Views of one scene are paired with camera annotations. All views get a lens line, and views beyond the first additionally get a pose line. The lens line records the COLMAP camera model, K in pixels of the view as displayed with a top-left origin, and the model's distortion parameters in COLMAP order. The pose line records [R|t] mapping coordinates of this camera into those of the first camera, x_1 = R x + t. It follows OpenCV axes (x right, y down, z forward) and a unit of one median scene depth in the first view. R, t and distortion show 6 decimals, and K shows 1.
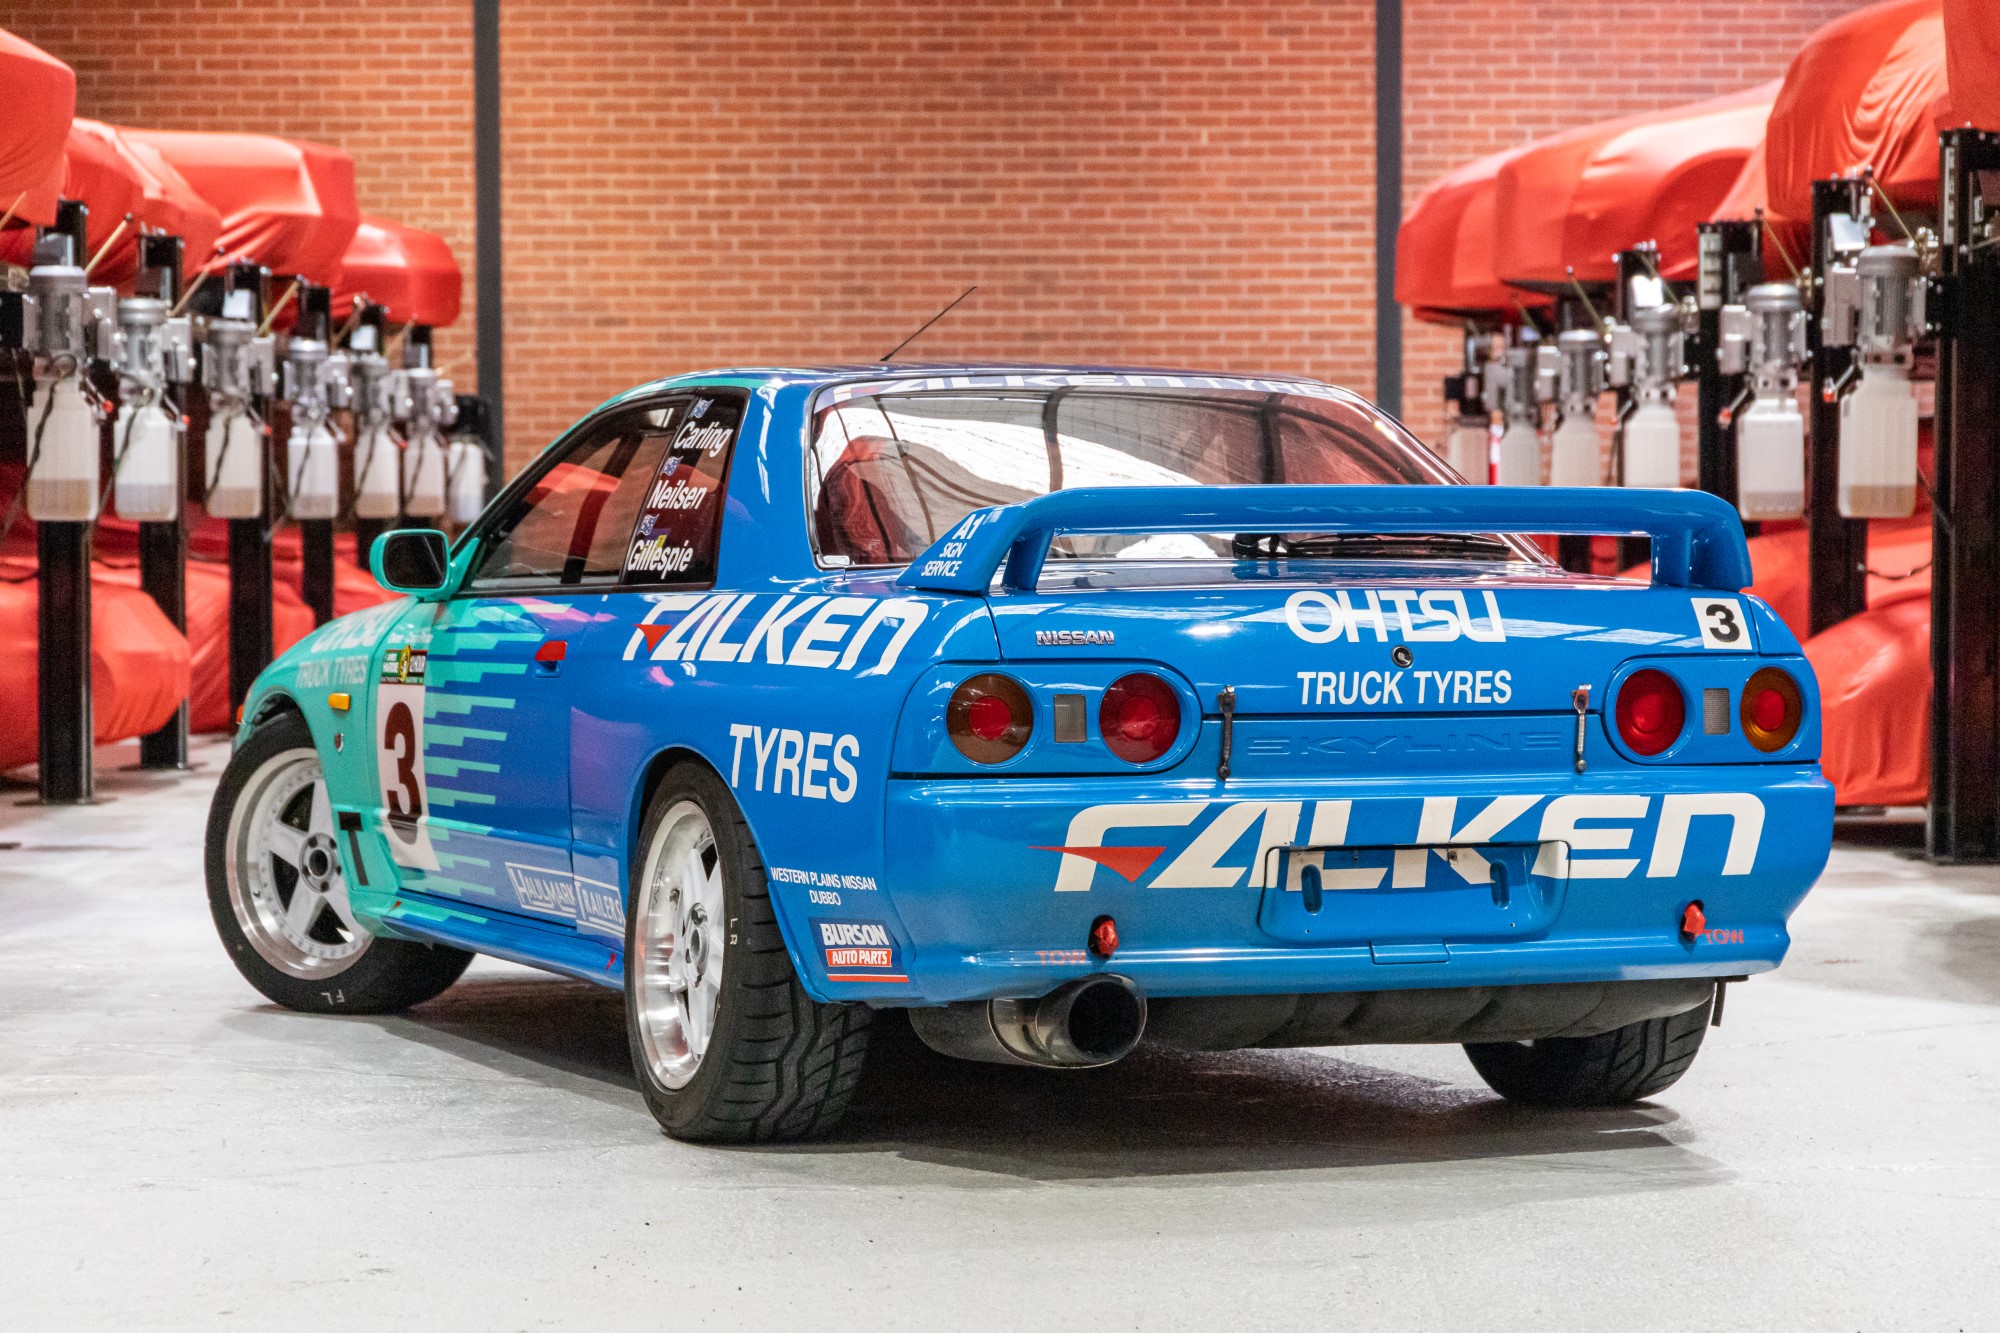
lens RADIAL K [[5814.5, 0, 1000.0], [0, 5814.5, 666.5], [0, 0, 1]] dist [0.138688, -0.991279]
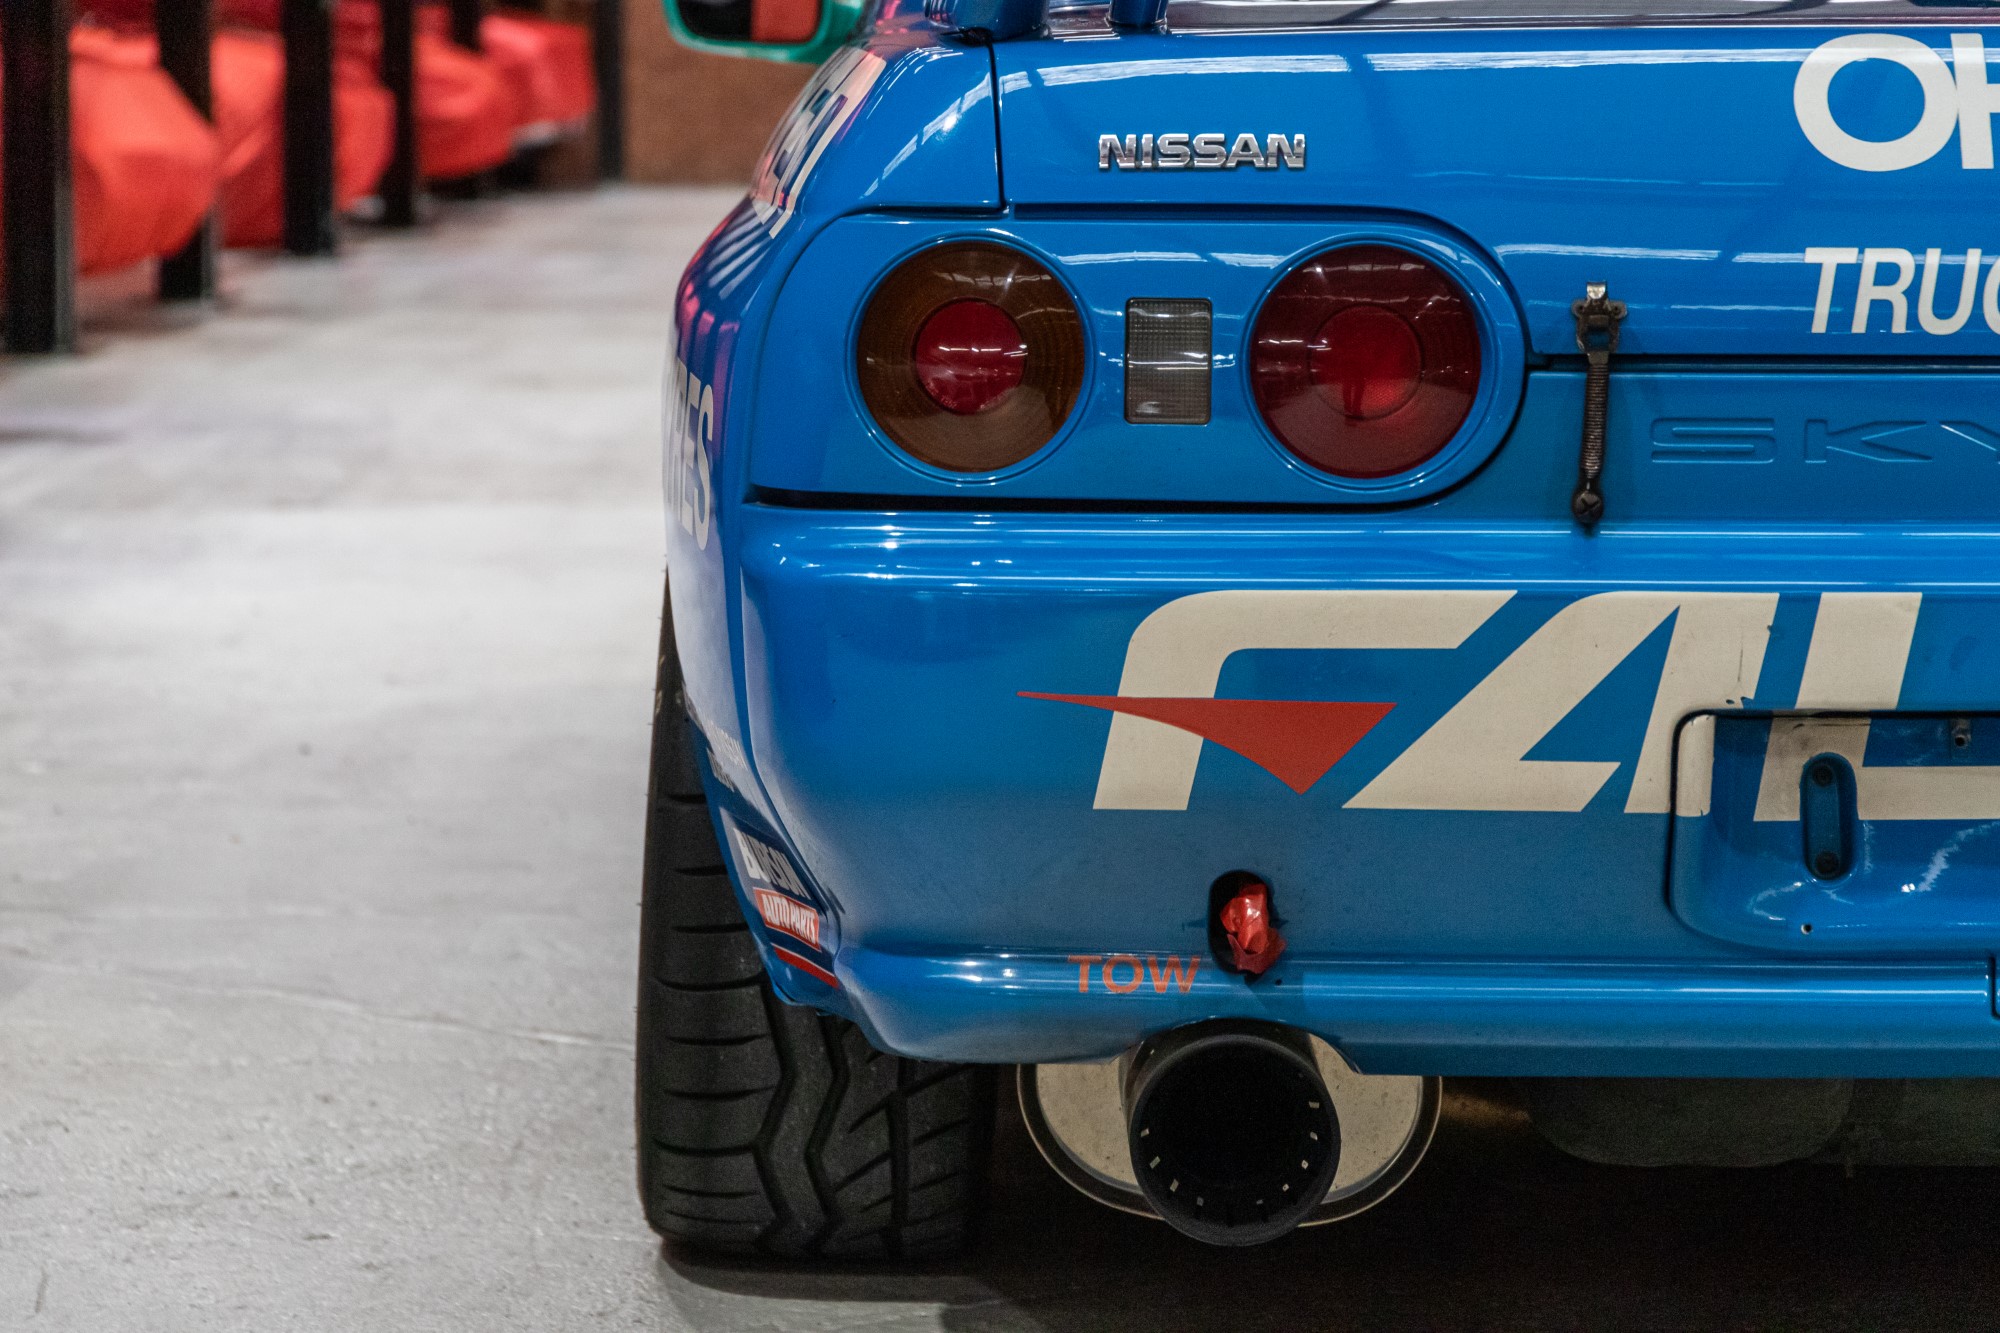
lens RADIAL K [[5814.5, 0, 1000.0], [0, 5814.5, 666.5], [0, 0, 1]] dist [0.138688, -0.991279]
pose [[0.999812, 0.006963, -0.018110, -0.014921], [-0.005376, 0.996257, 0.086278, -0.001000], [0.018643, -0.086164, 0.996106, 0.157726]]
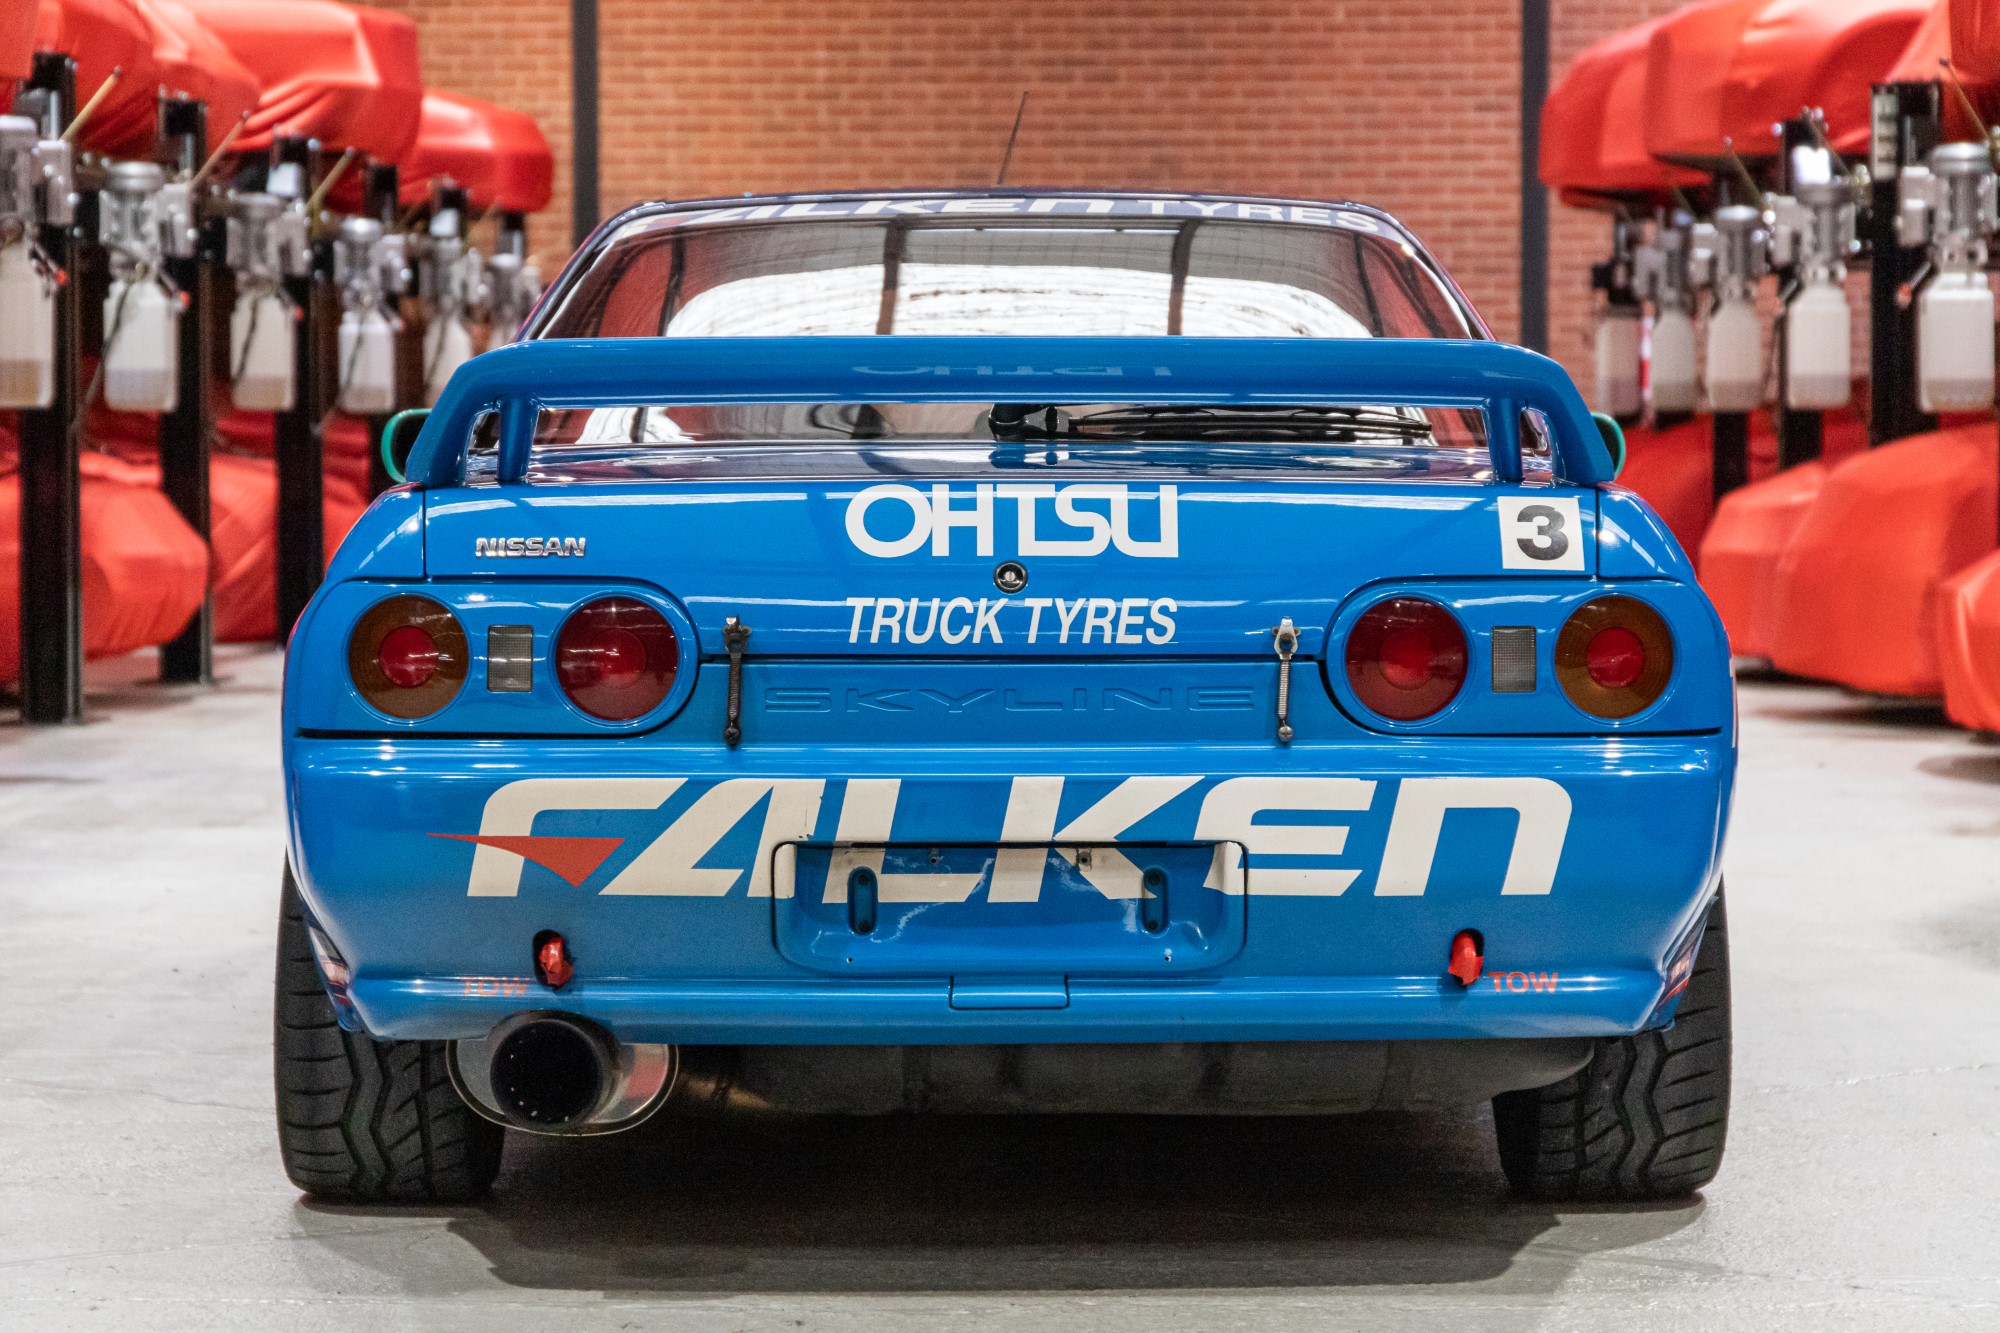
lens RADIAL K [[5661.4, 0, 1000.0], [0, 5661.4, 666.5], [0, 0, 1]] dist [0.052045, 0.172218]
pose [[0.999570, 0.003153, -0.029167, 0.007095], [-0.002648, 0.999846, 0.017355, -0.000576], [0.029218, -0.017270, 0.999424, 0.076119]]
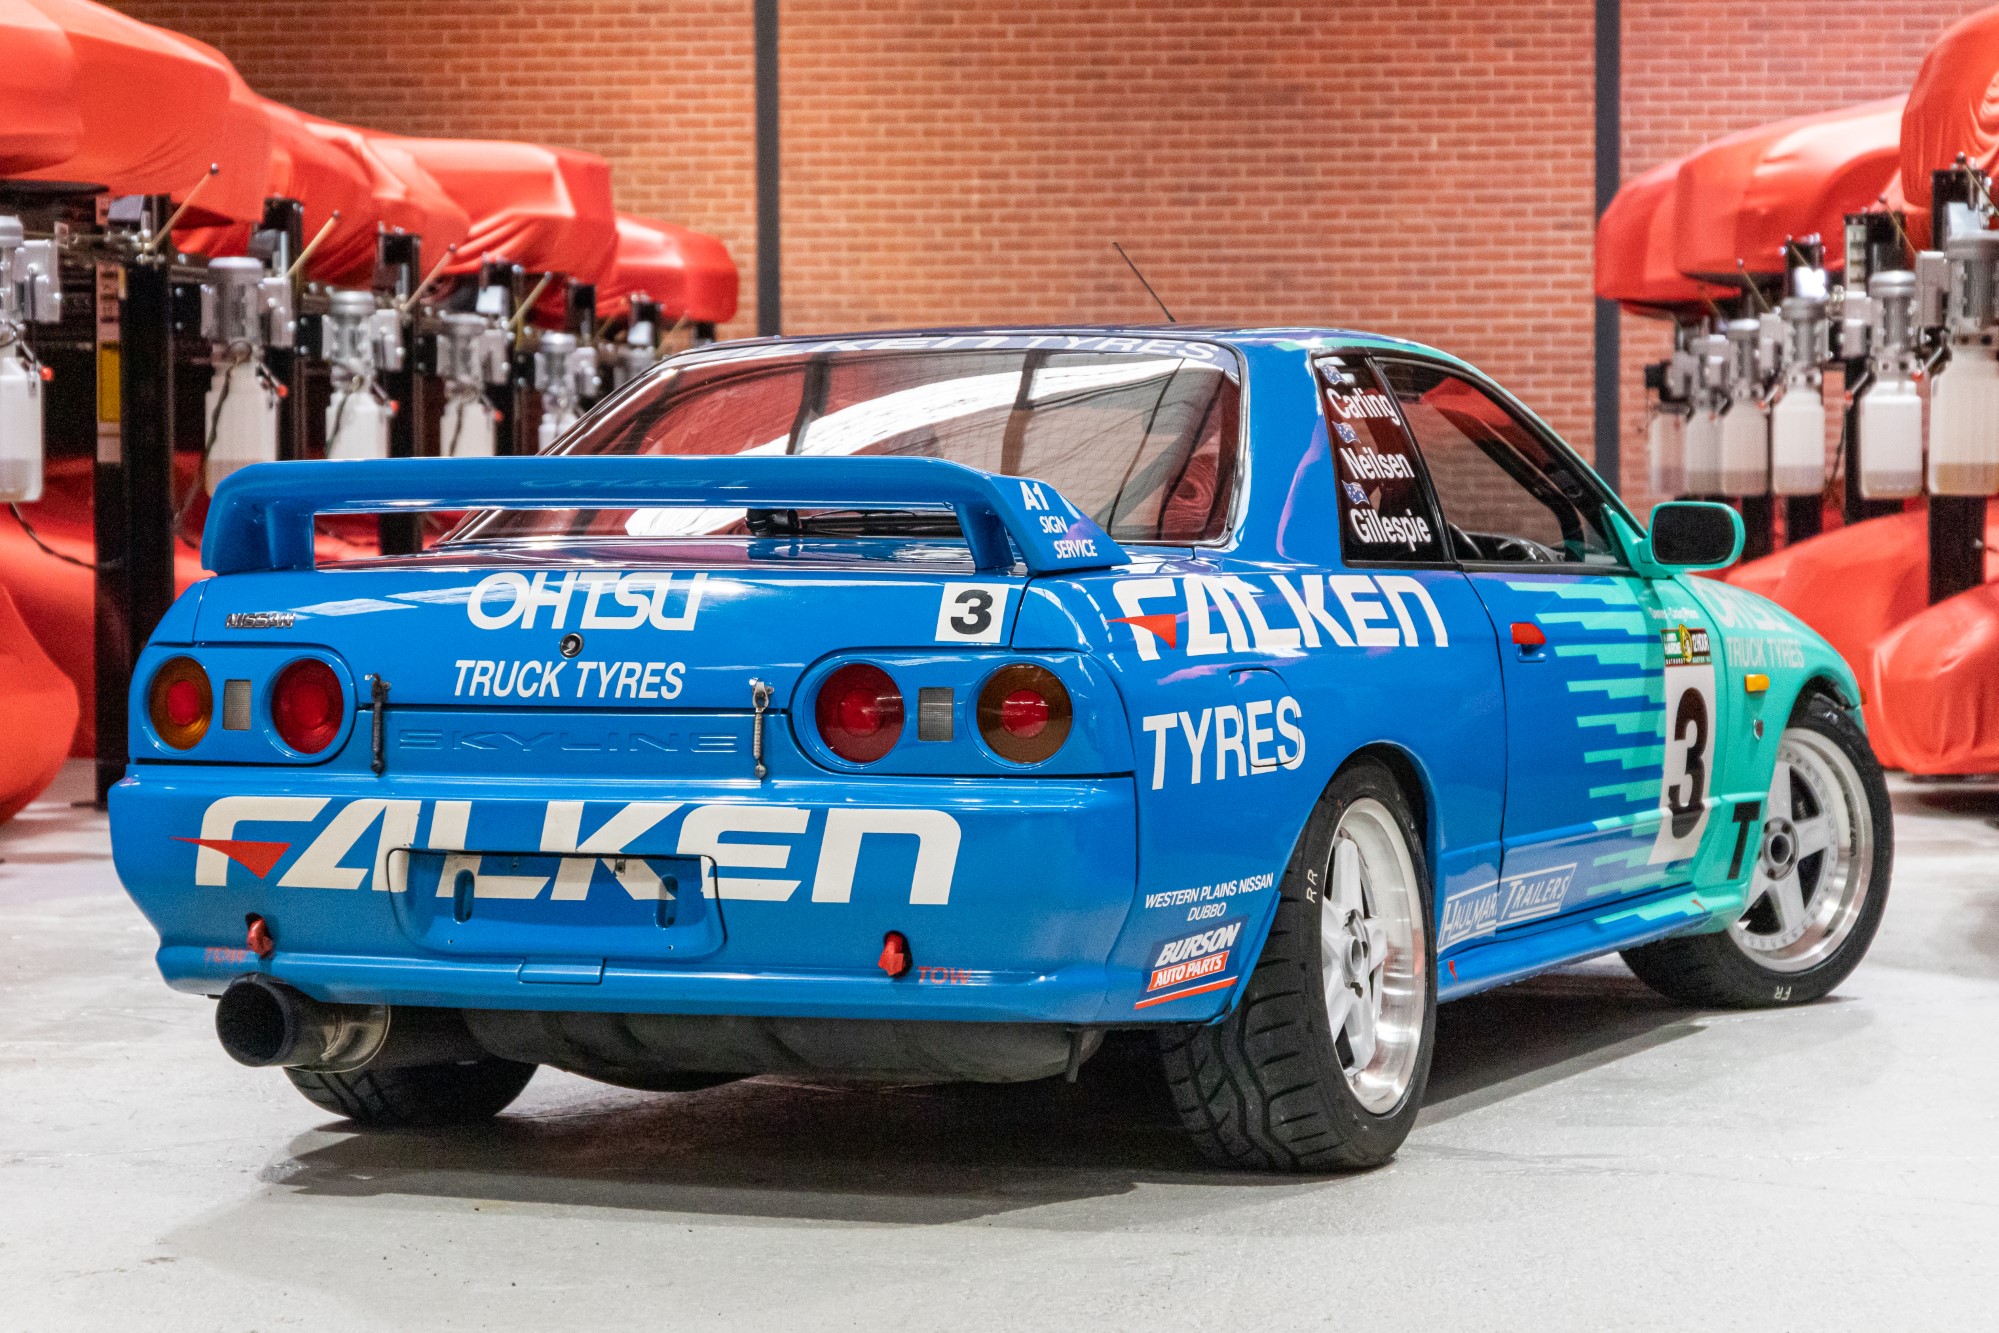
lens RADIAL K [[5237.0, 0, 999.5], [0, 5237.0, 666.5], [0, 0, 1]] dist [0.138947, -1.190506]
pose [[0.997722, 0.001727, -0.067433, 0.020720], [-0.001338, 0.999982, 0.005817, -0.000312], [0.067441, -0.005714, 0.997707, 0.032289]]
